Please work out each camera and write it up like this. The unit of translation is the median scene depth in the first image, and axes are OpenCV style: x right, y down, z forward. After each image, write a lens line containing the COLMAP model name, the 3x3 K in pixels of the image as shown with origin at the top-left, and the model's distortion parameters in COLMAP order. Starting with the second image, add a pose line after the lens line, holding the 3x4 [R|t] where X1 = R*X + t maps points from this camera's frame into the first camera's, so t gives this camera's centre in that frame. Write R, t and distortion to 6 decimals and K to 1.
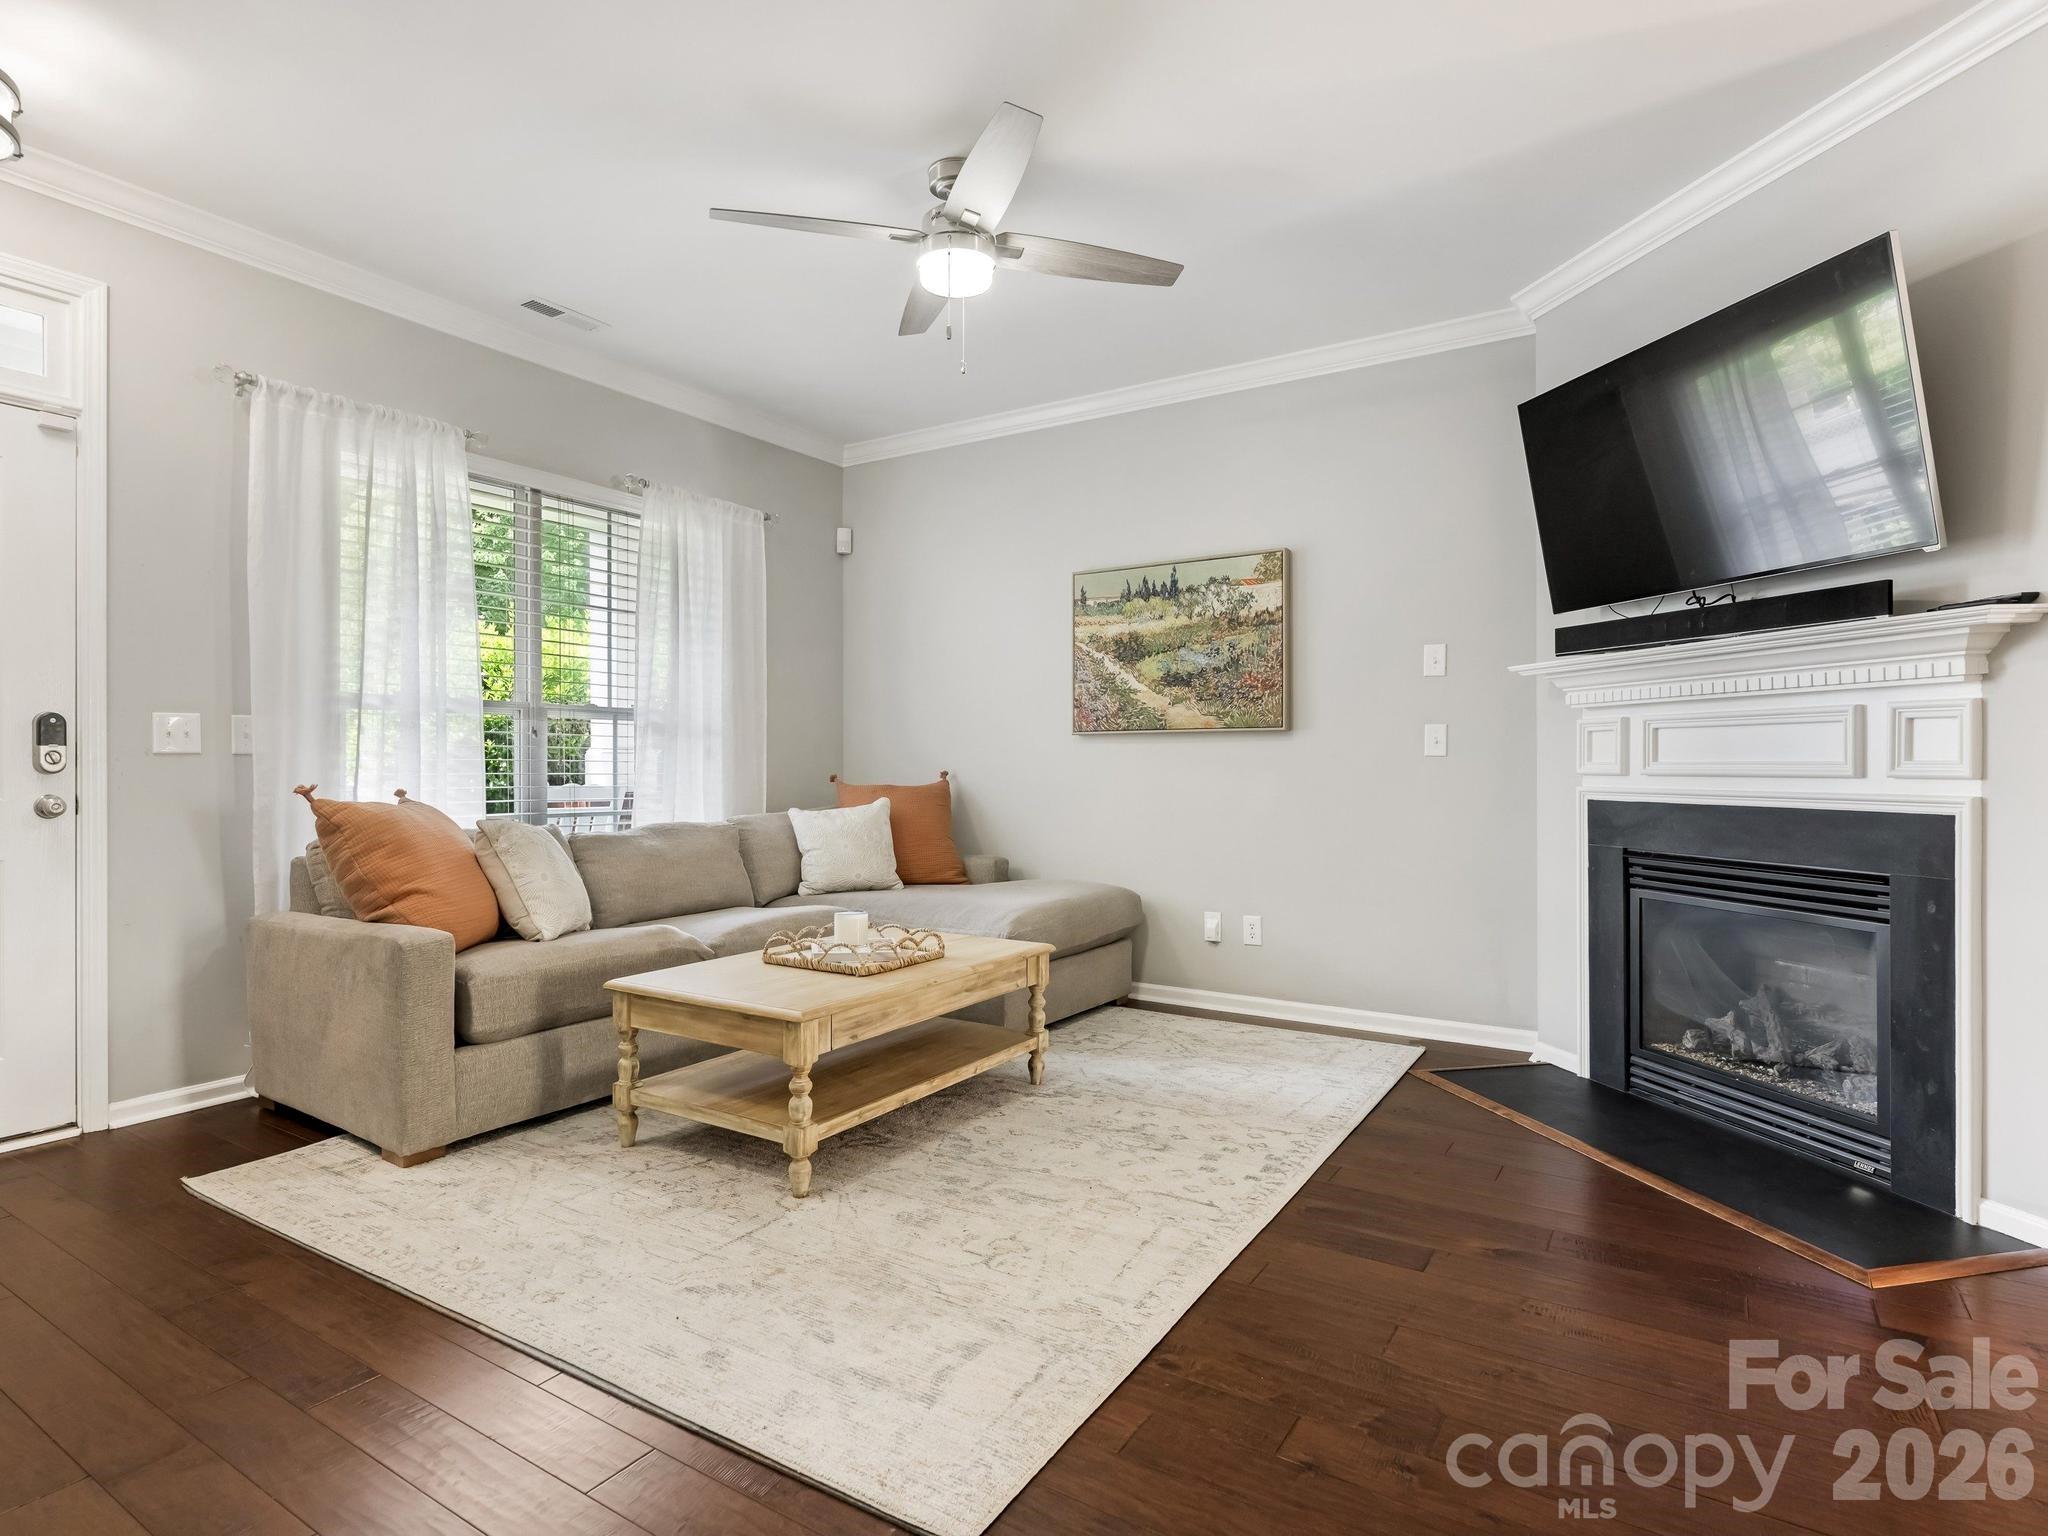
lens RADIAL K [[1083.4, 0, 975.1], [0, 1083.4, 756.7], [0, 0, 1]] dist [-0.024995, 0.005092]
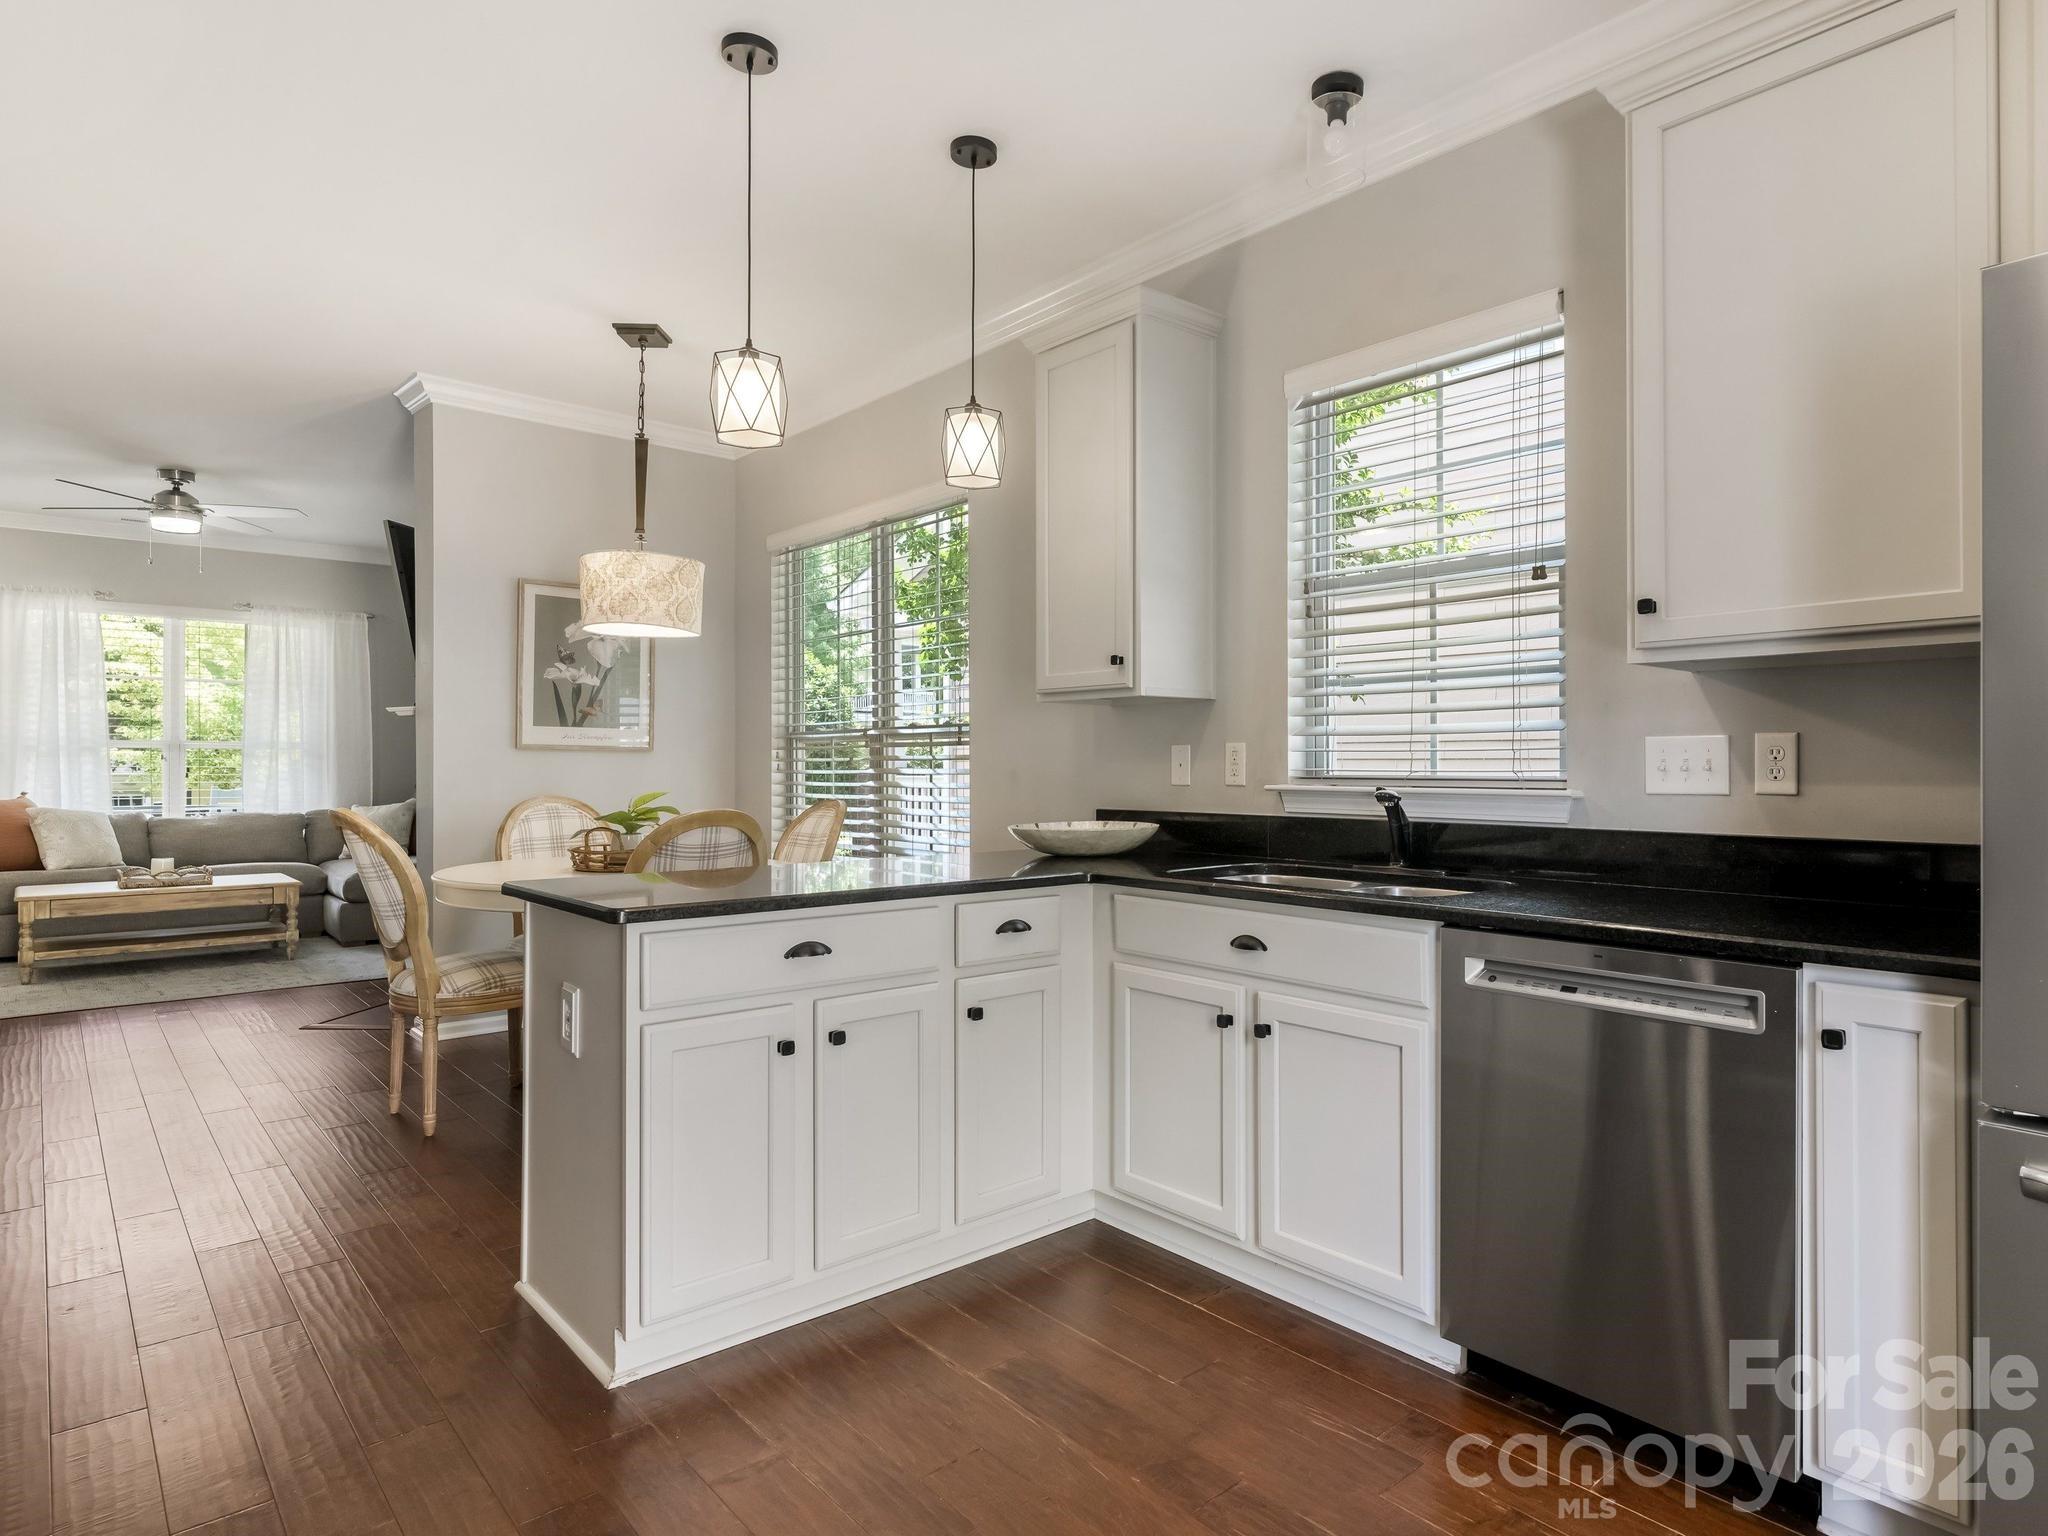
lens RADIAL K [[1133.5, 0, 1072.9], [0, 1133.5, 768.0], [0, 0, 1]] dist [0.003032, 0.000898]
pose [[0.966374, 0.002799, -0.257126, 2.066810], [-0.000147, 0.999947, 0.010334, -0.036954], [0.257141, -0.009949, 0.966323, -0.539430]]
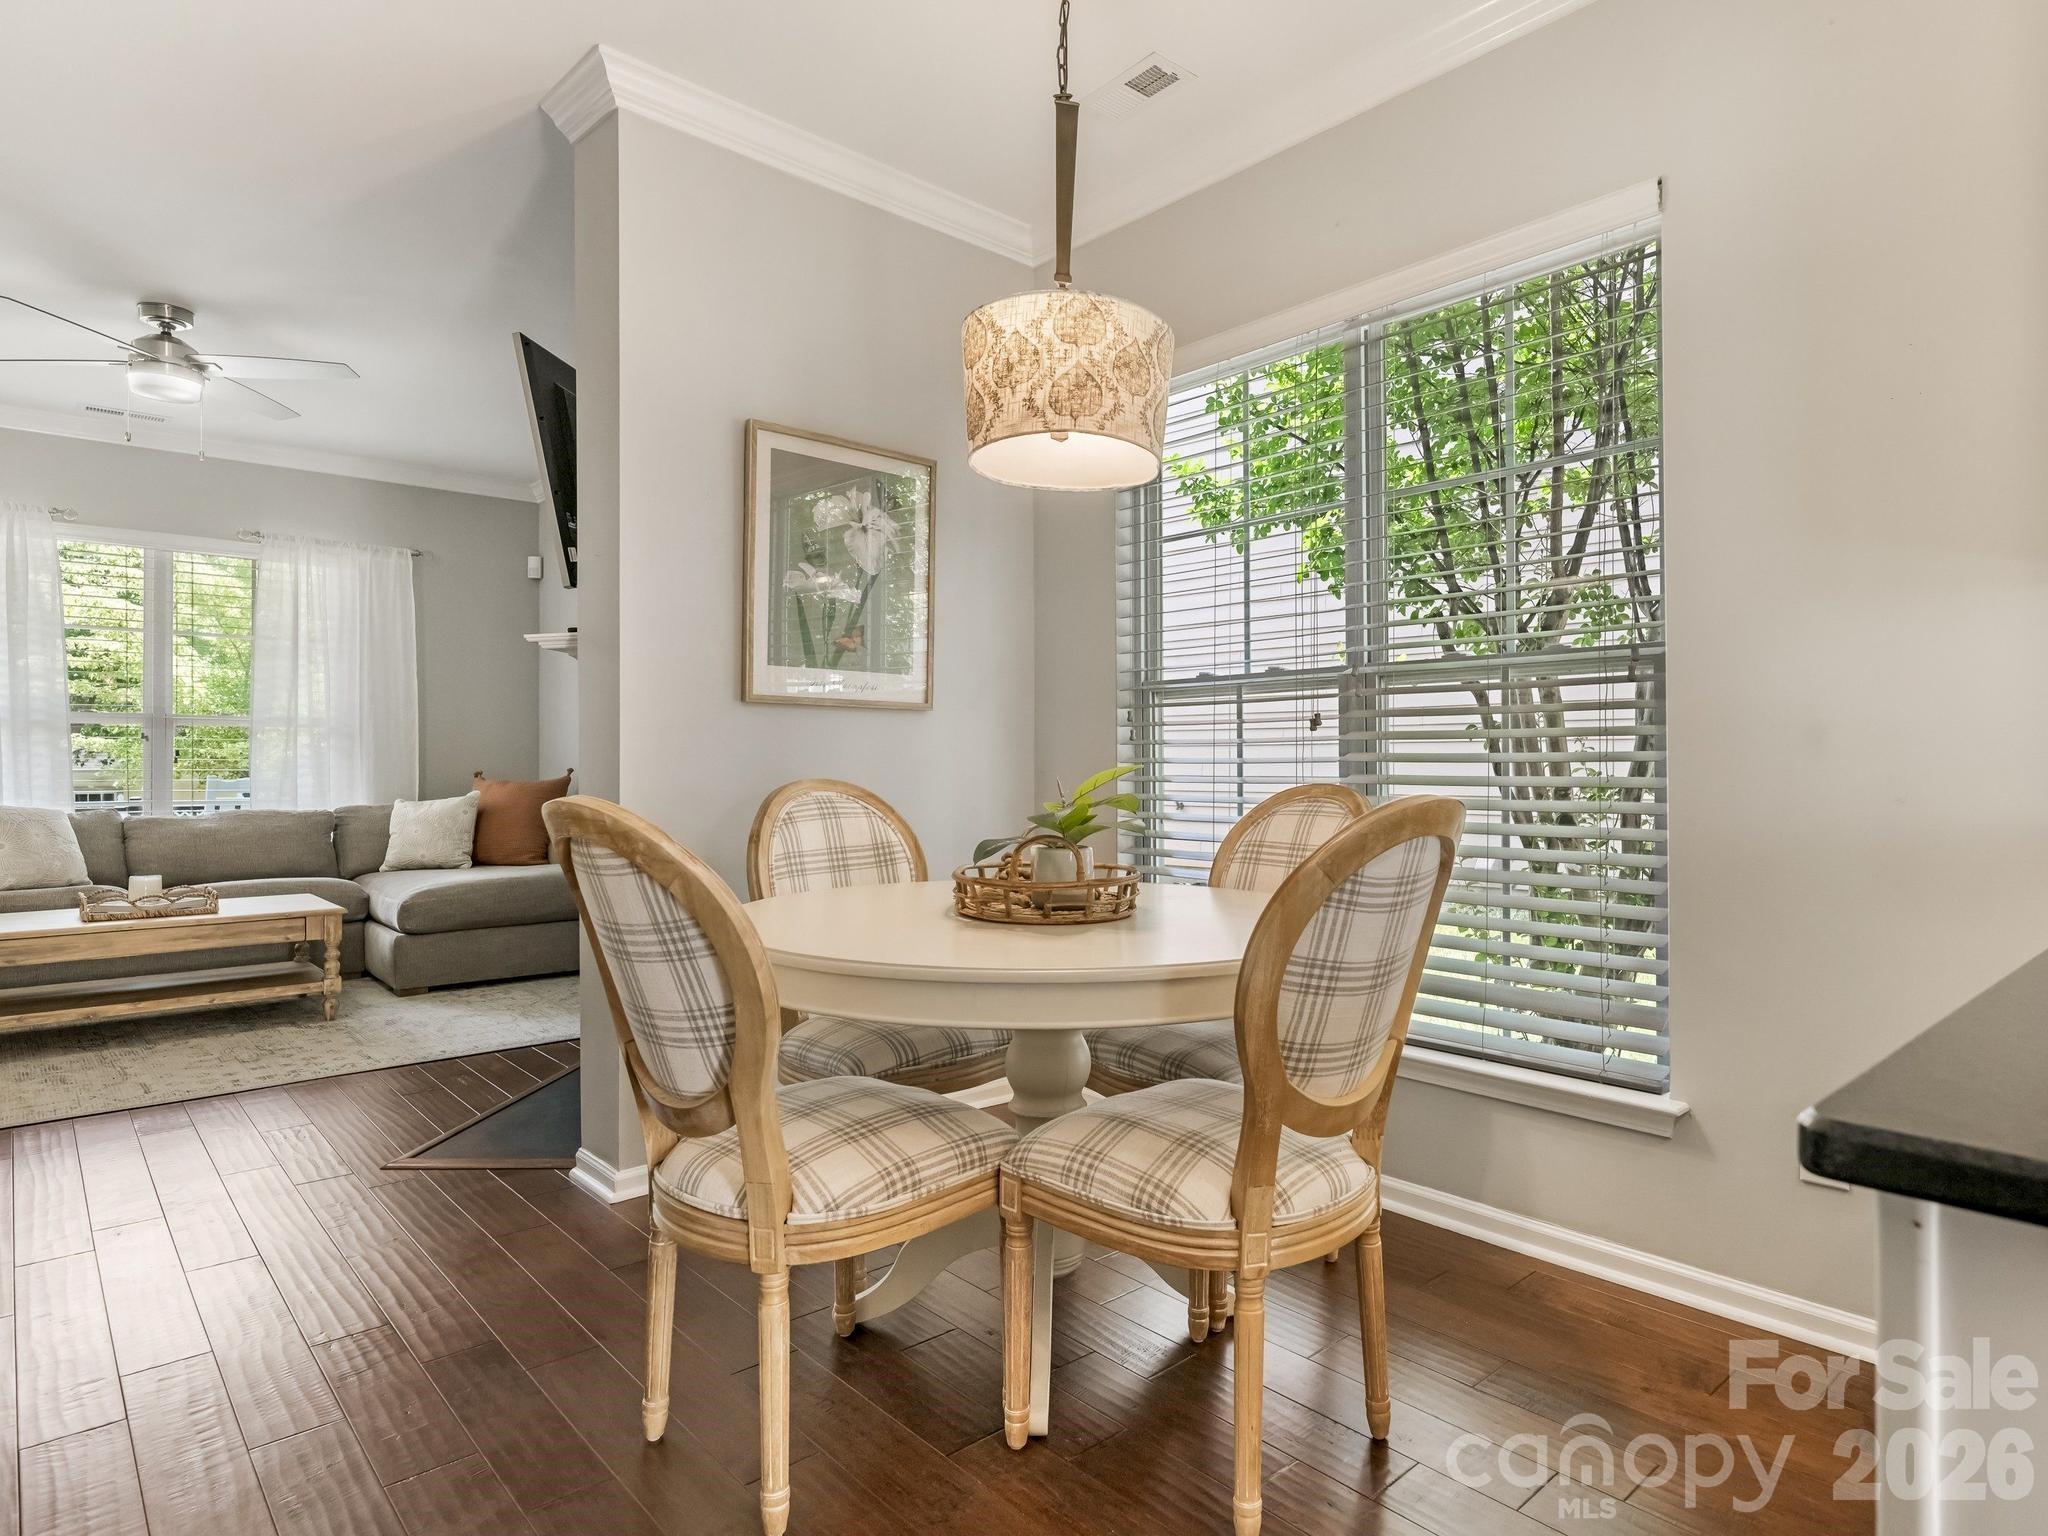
lens RADIAL K [[1133.5, 0, 1071.3], [0, 1133.5, 761.9], [0, 0, 1]] dist [0.003032, 0.000898]
pose [[0.969818, 0.000389, -0.243829, 1.395199], [0.001690, 0.999964, 0.008315, -0.003643], [0.243823, -0.008476, 0.969783, -0.057789]]
